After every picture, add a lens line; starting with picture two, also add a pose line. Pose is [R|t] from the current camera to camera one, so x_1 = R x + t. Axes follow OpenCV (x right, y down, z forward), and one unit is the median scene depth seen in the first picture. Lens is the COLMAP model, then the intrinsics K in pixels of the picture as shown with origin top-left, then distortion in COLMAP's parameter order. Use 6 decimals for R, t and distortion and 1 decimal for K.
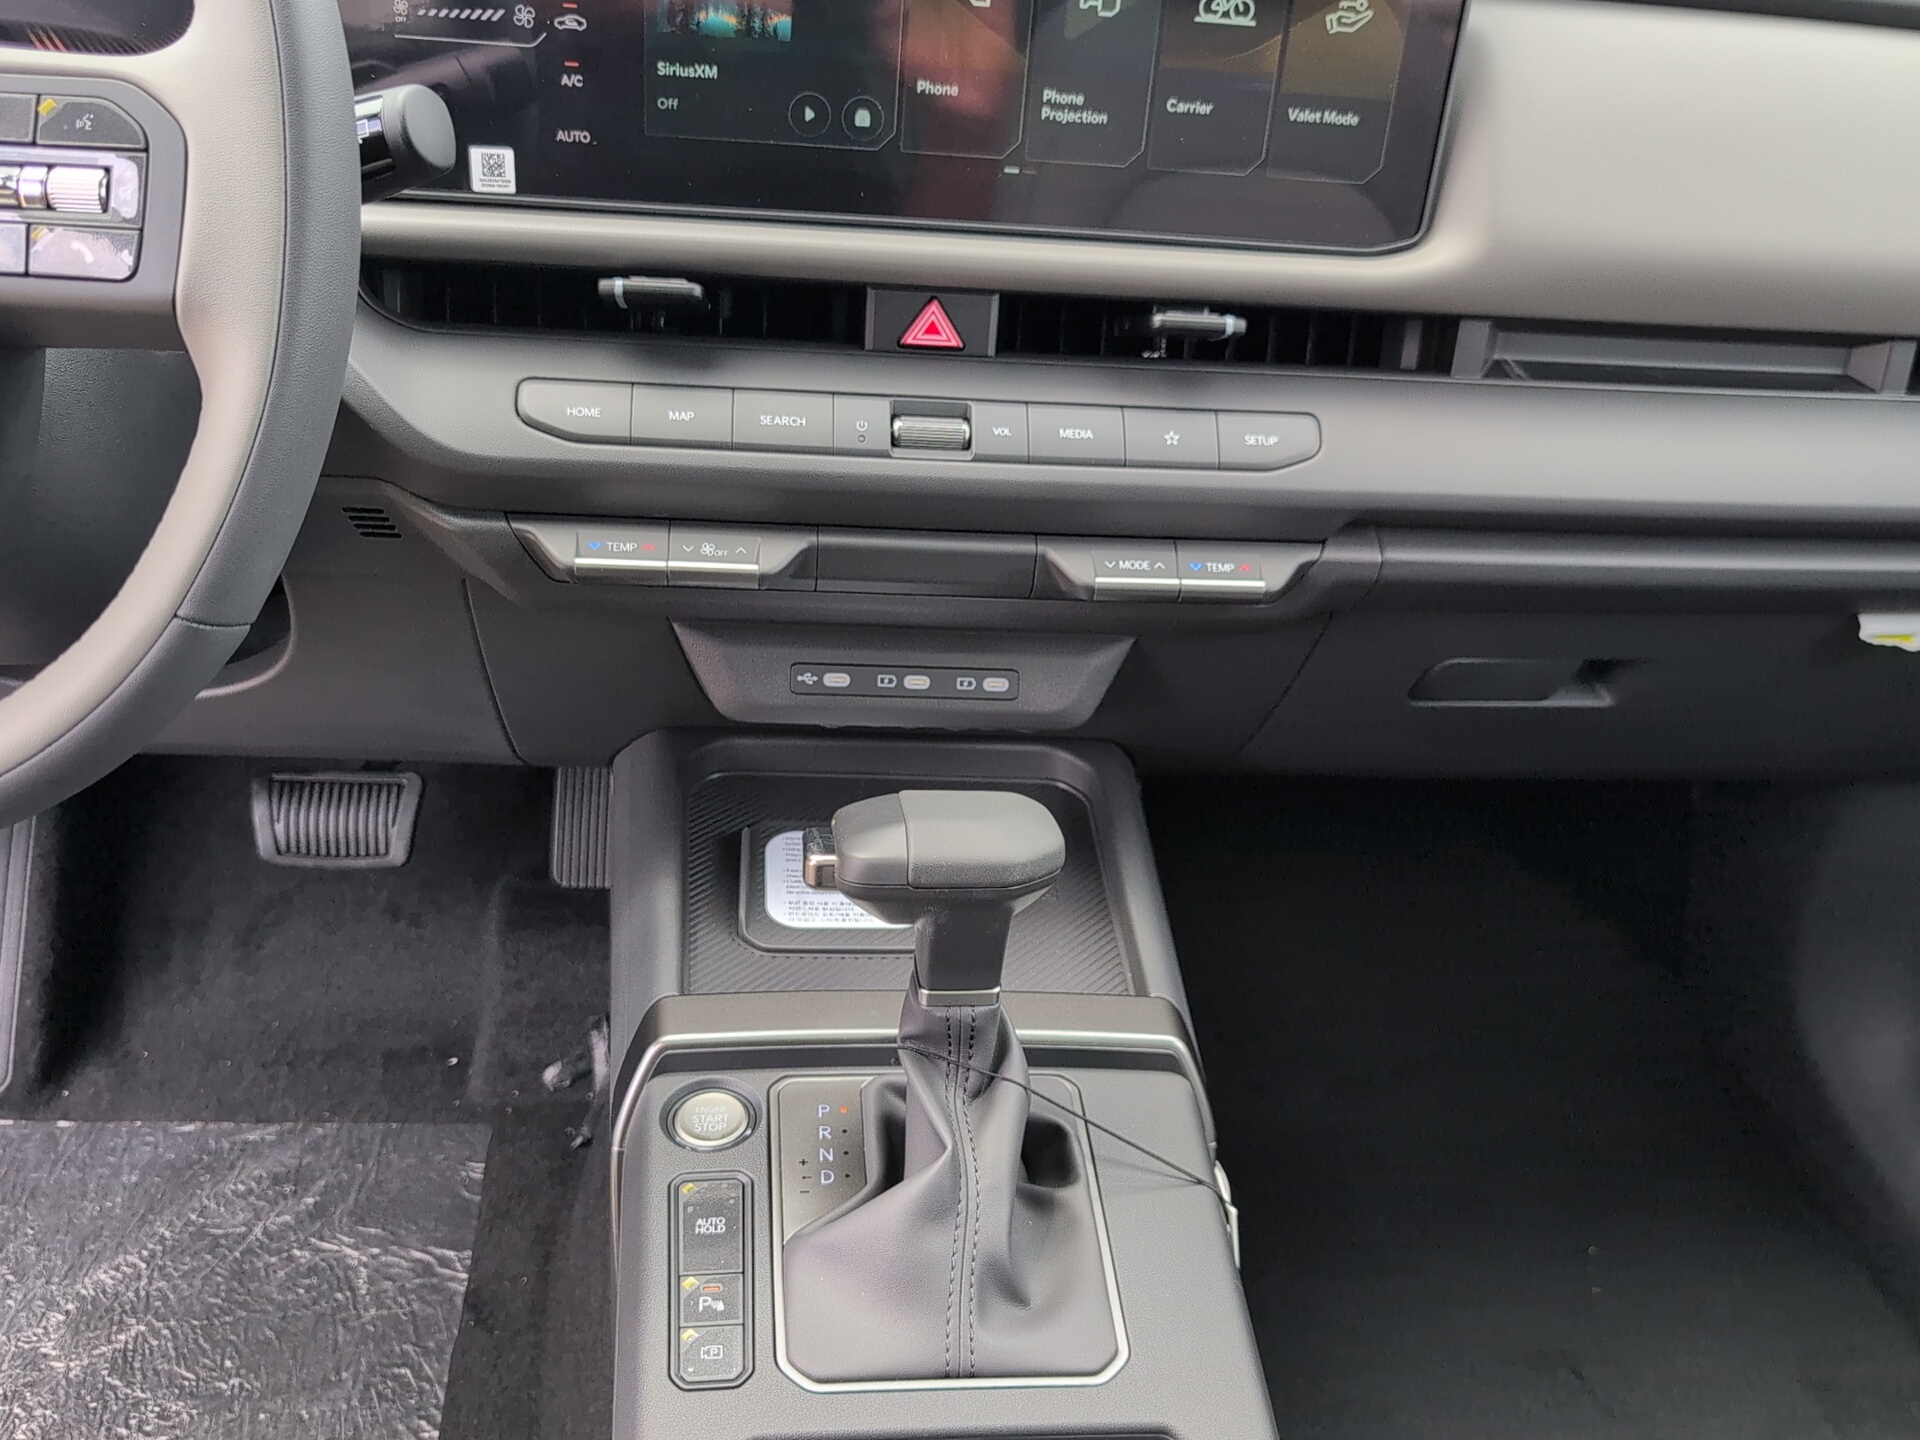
lens RADIAL K [[1688.8, 0, 960.0], [0, 1688.8, 720.0], [0, 0, 1]] dist [0.010807, 0.008885]
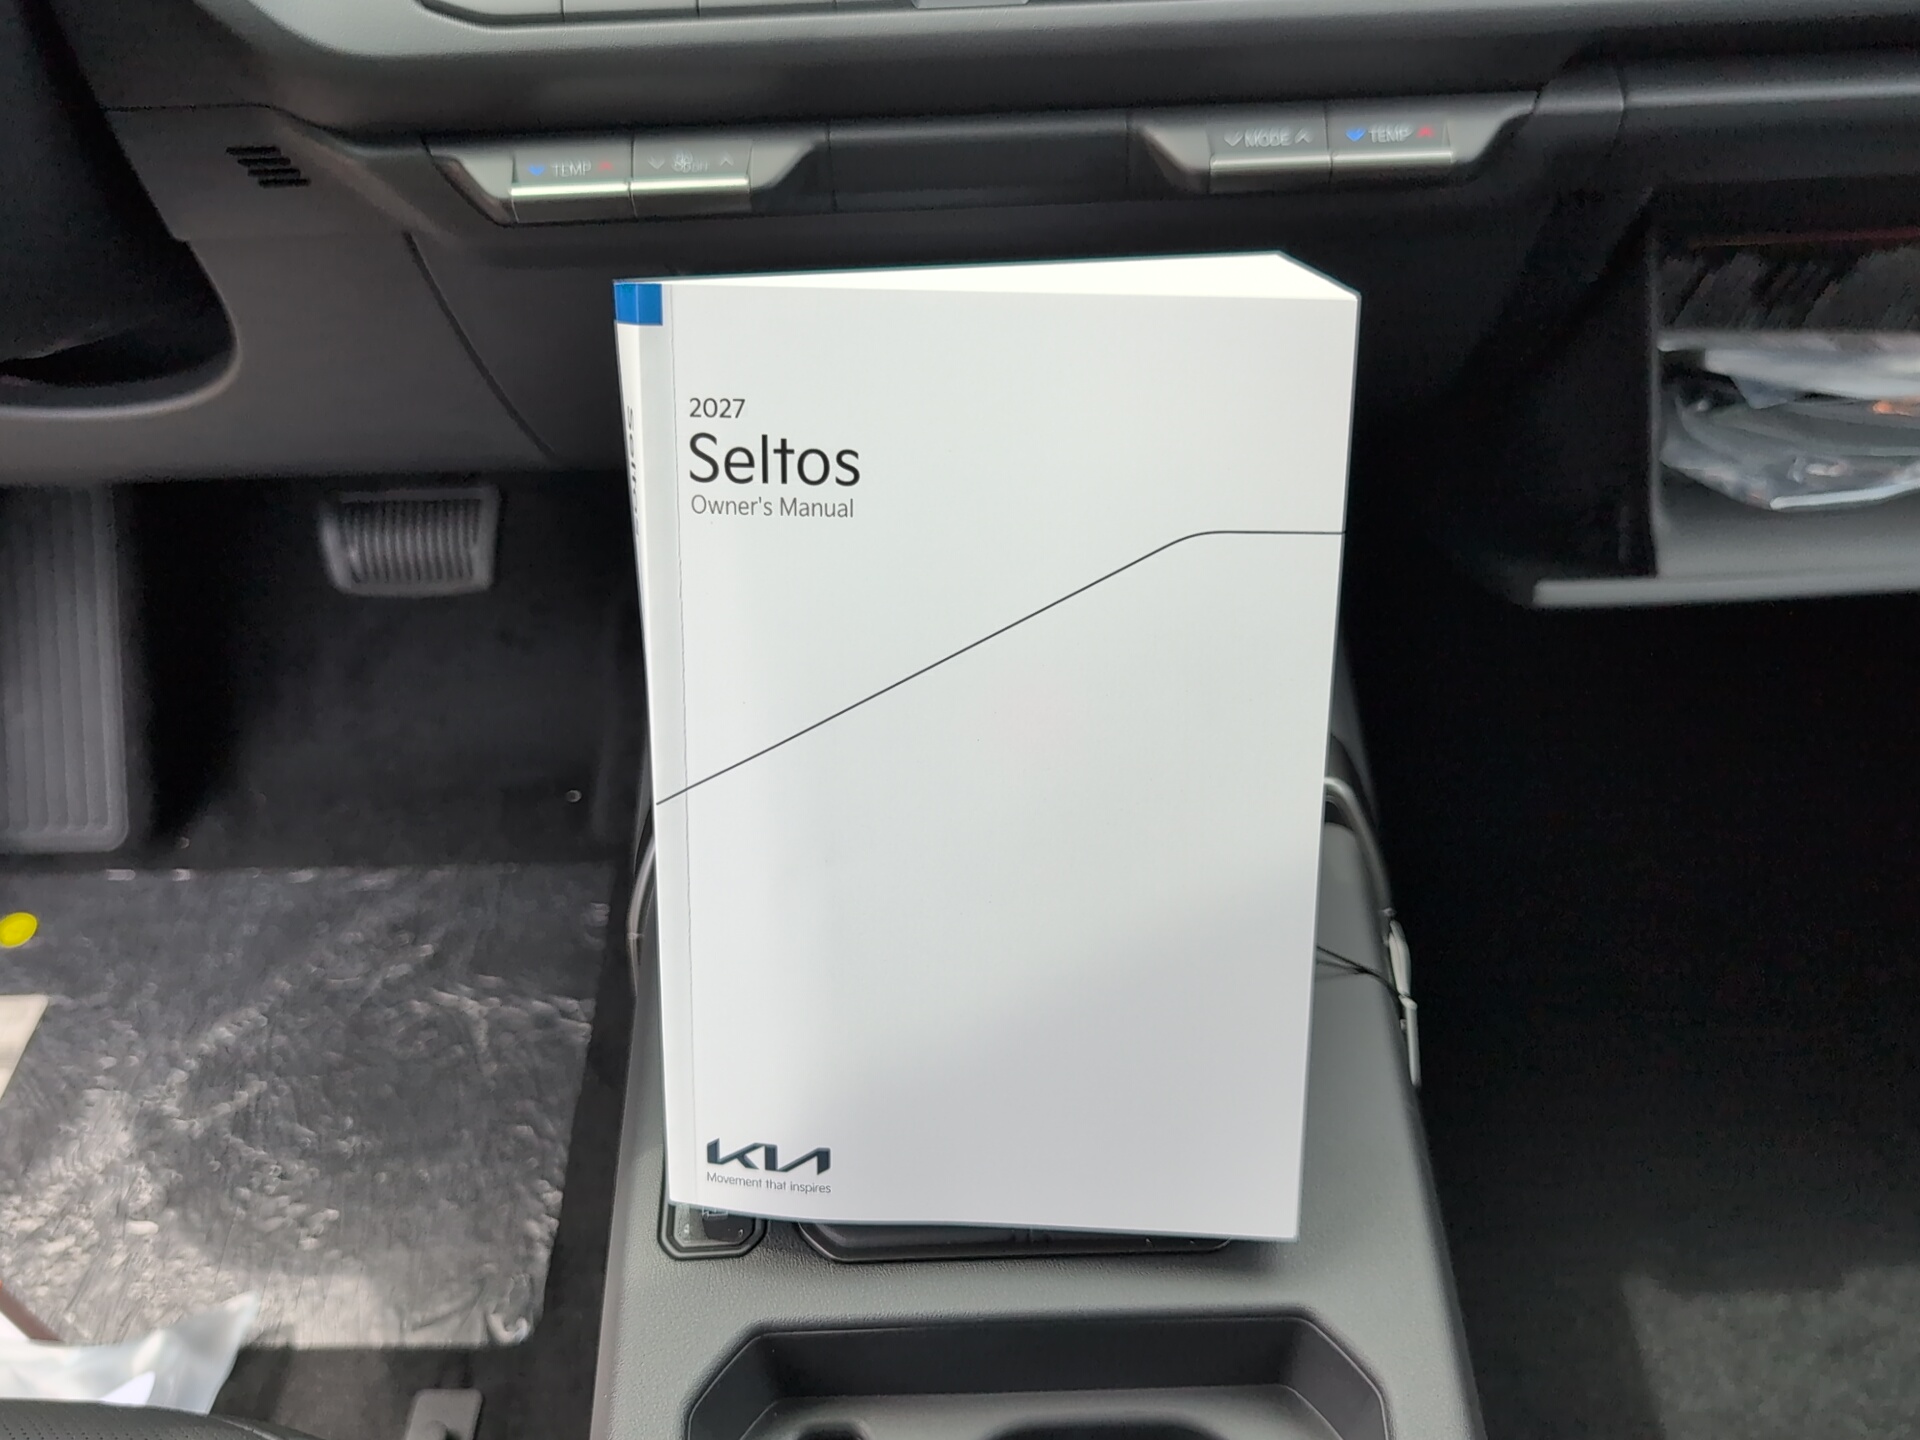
lens RADIAL K [[1649.1, 0, 960.0], [0, 1649.1, 720.0], [0, 0, 1]] dist [-0.016430, -0.003766]
pose [[0.988247, -0.037047, -0.148307, 0.051027], [0.064019, 0.981312, 0.181462, 0.012262], [0.138813, -0.188824, 0.972150, 0.186197]]
